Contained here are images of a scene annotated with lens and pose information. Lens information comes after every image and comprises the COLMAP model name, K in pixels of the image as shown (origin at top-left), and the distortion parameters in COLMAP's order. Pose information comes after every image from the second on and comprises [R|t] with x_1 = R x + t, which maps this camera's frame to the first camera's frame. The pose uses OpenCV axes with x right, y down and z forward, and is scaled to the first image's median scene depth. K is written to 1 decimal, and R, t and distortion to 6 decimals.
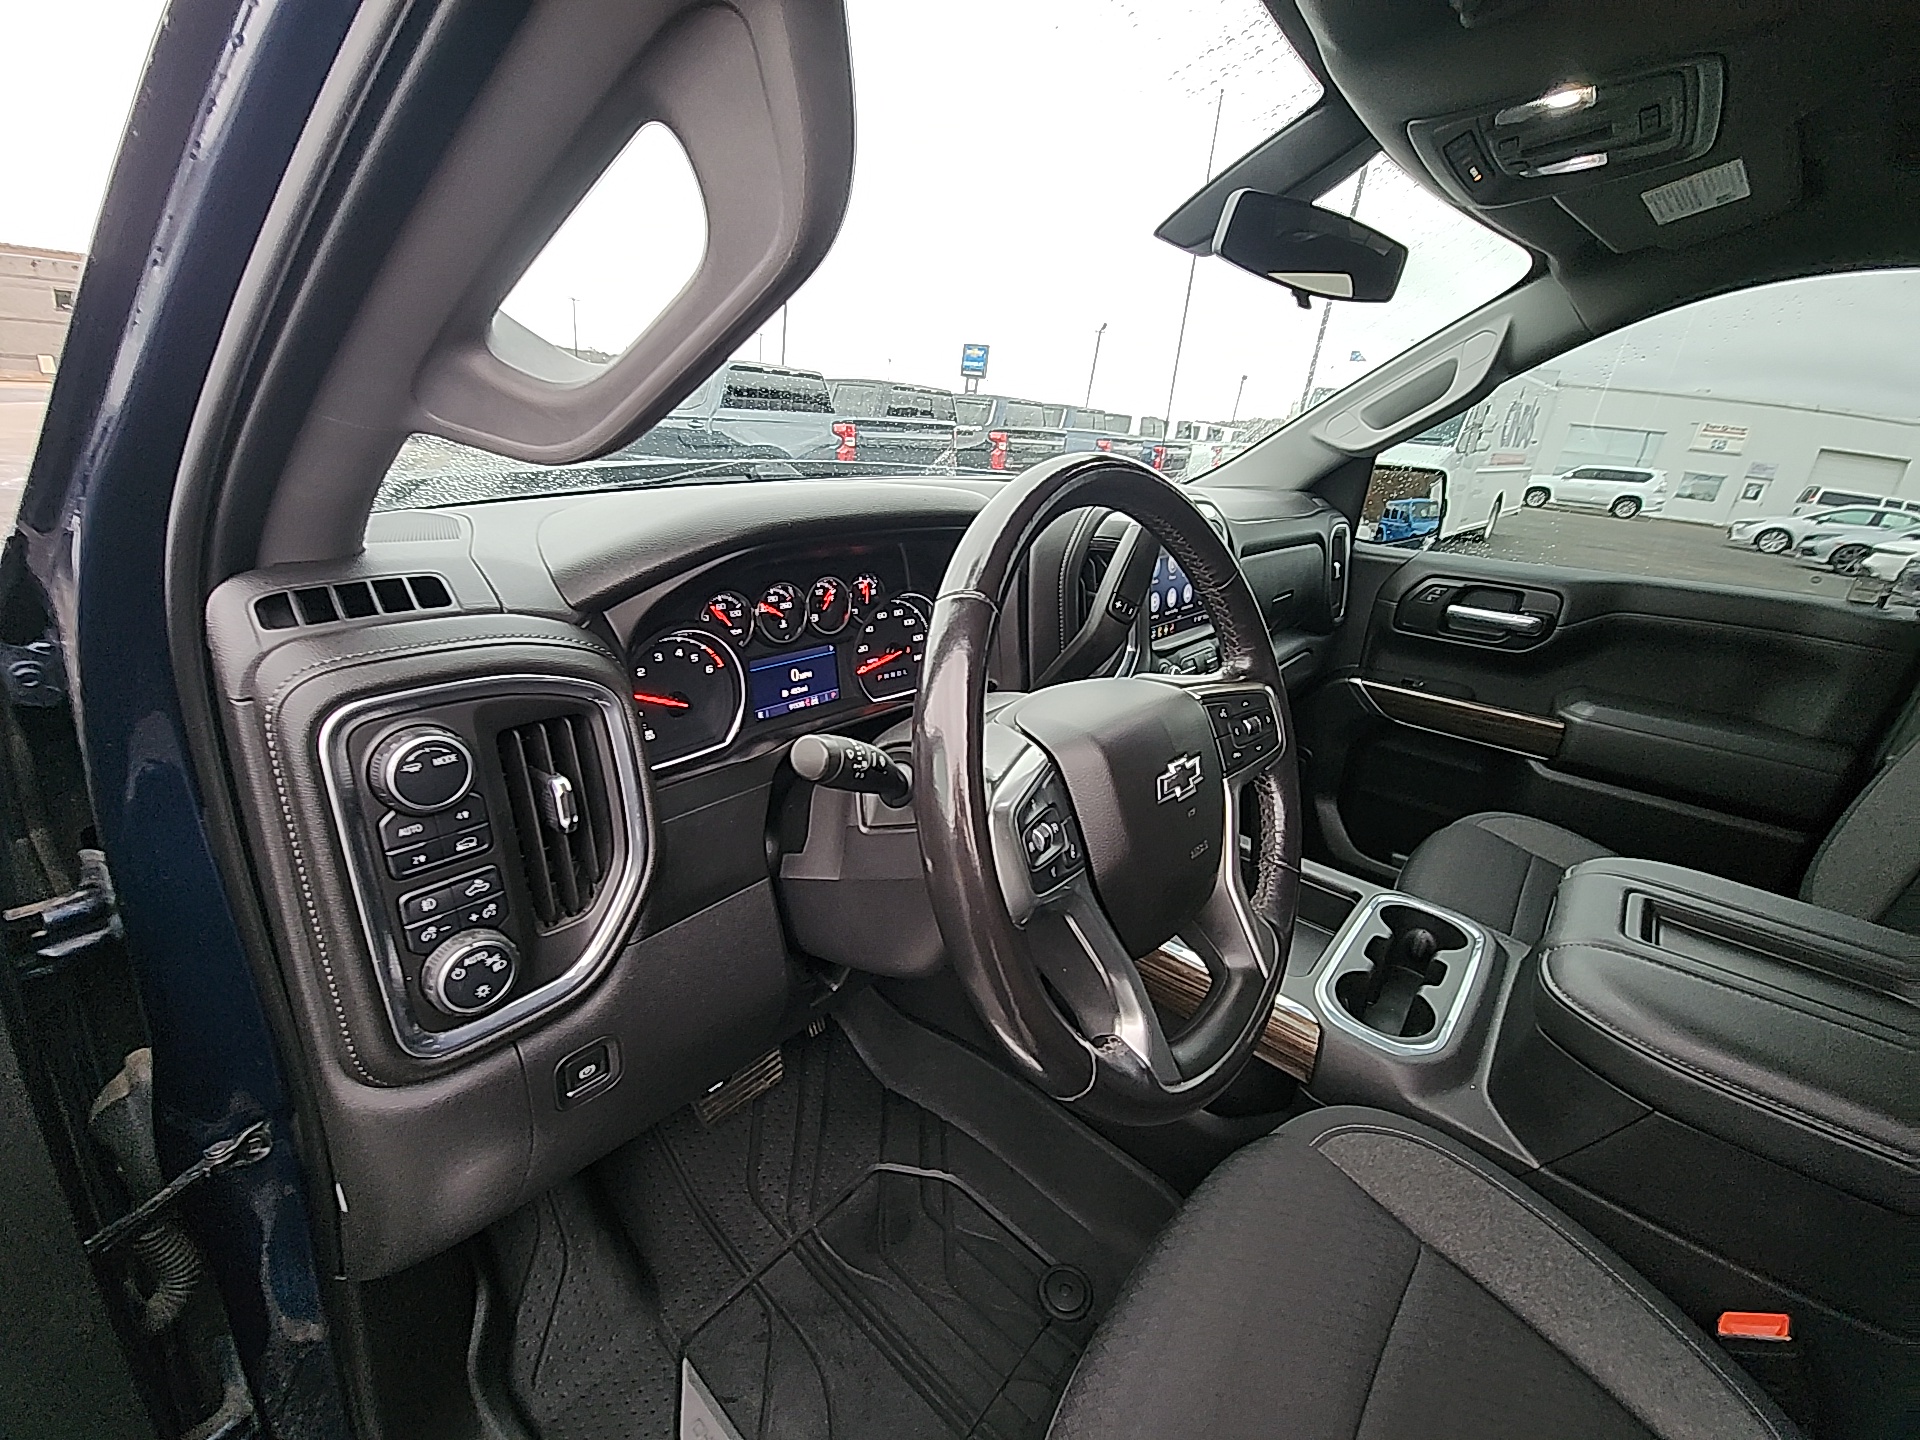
lens RADIAL K [[763.2, 0, 953.9], [0, 763.2, 699.4], [0, 0, 1]] dist [-0.003650, -0.000054]
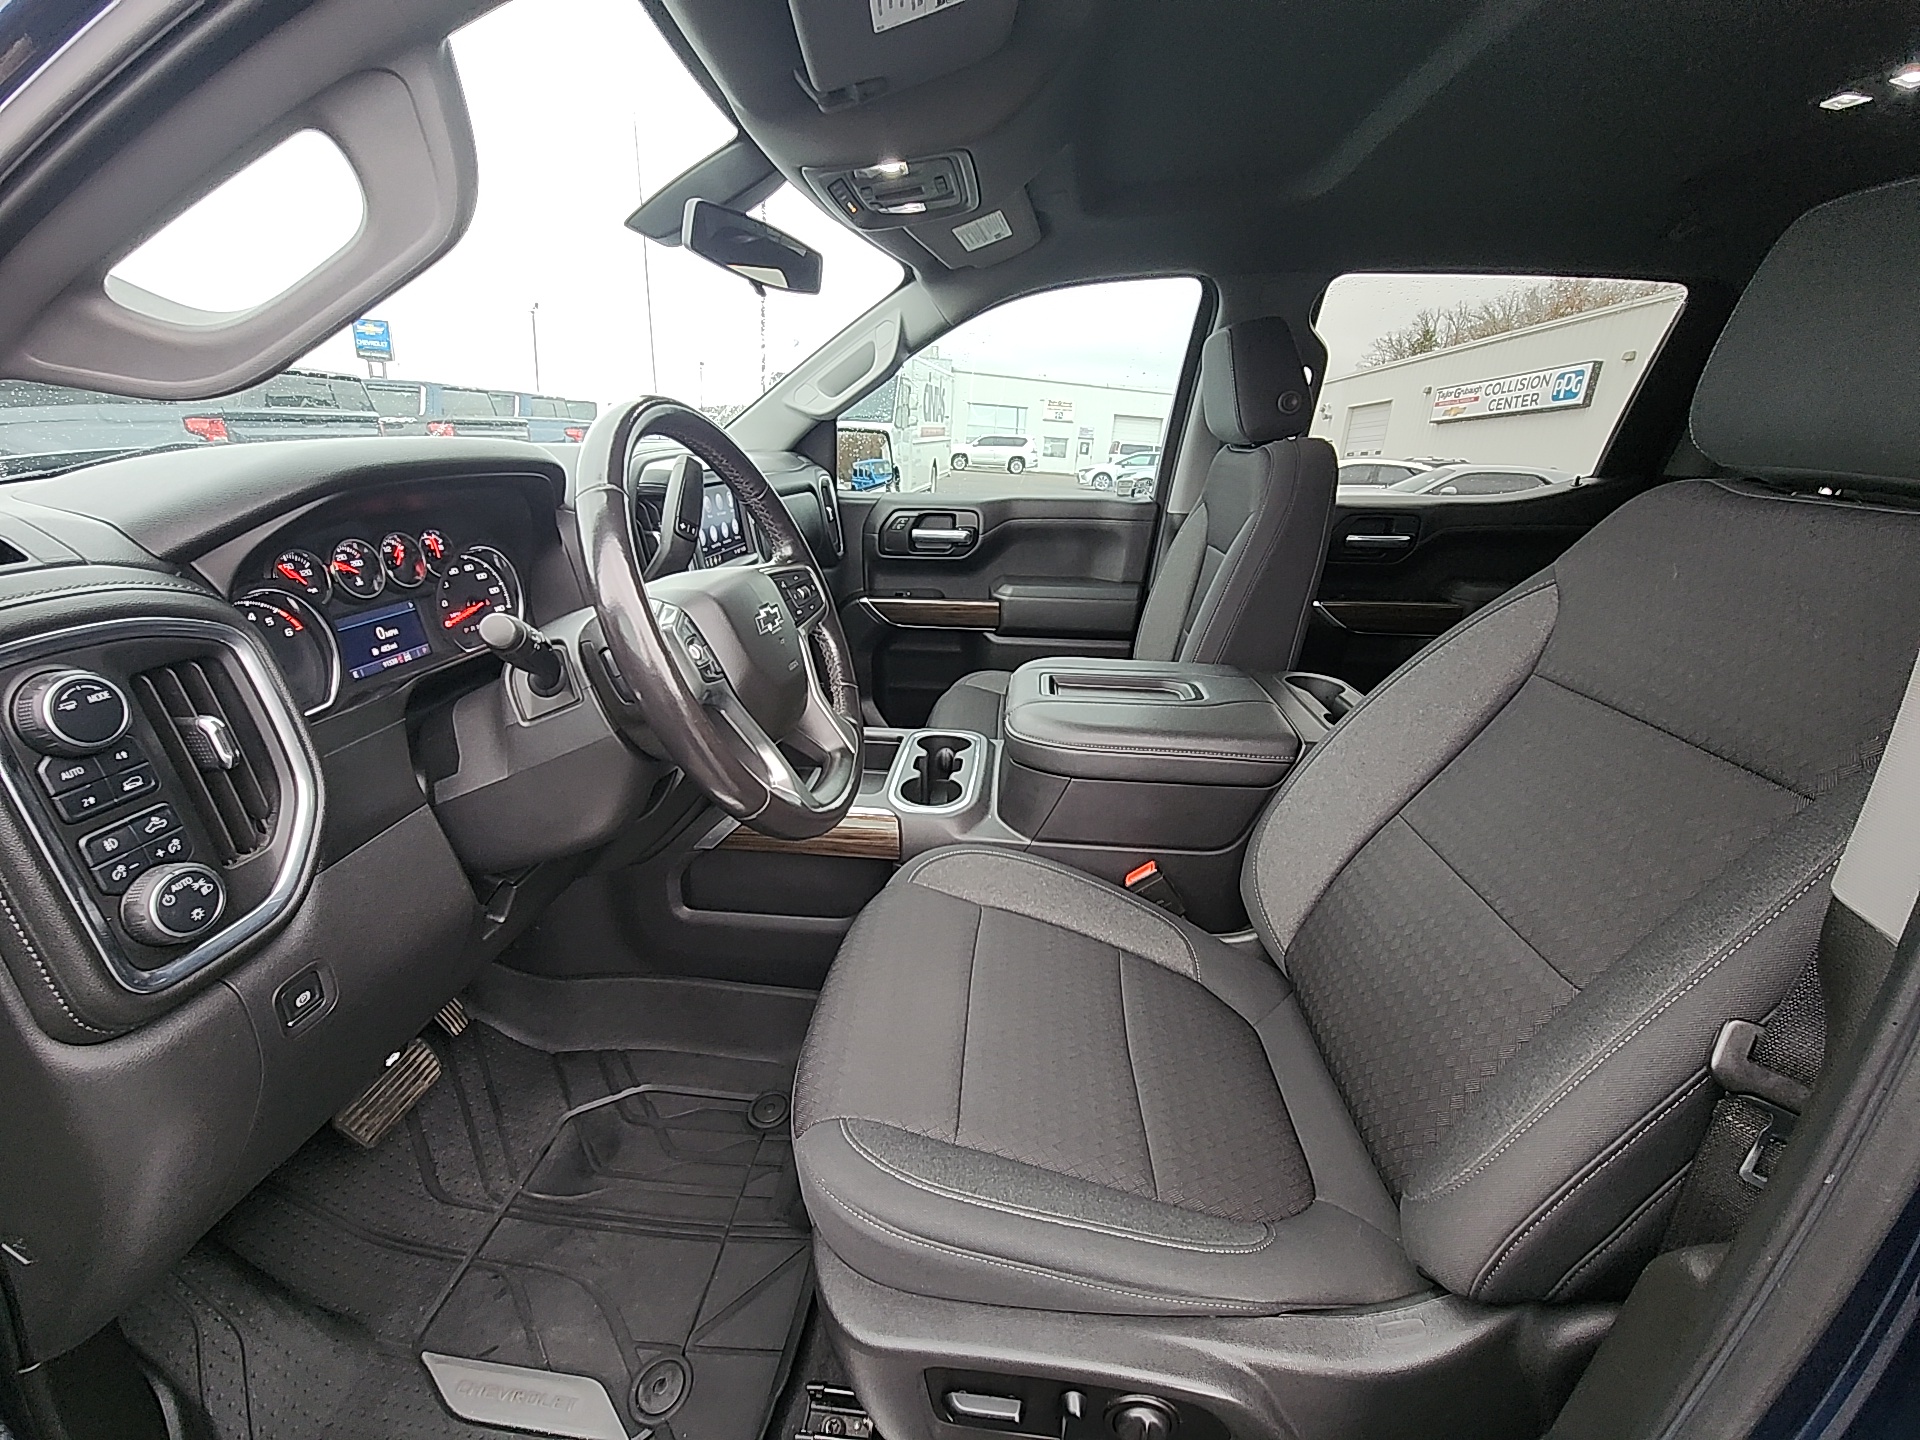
lens RADIAL K [[769.2, 0, 946.6], [0, 769.2, 701.5], [0, 0, 1]] dist [0.019194, -0.012123]
pose [[0.812620, -0.229719, 0.535610, -0.173973], [0.223536, 0.971604, 0.077568, 0.150391], [-0.538220, 0.056695, 0.840895, -0.282428]]
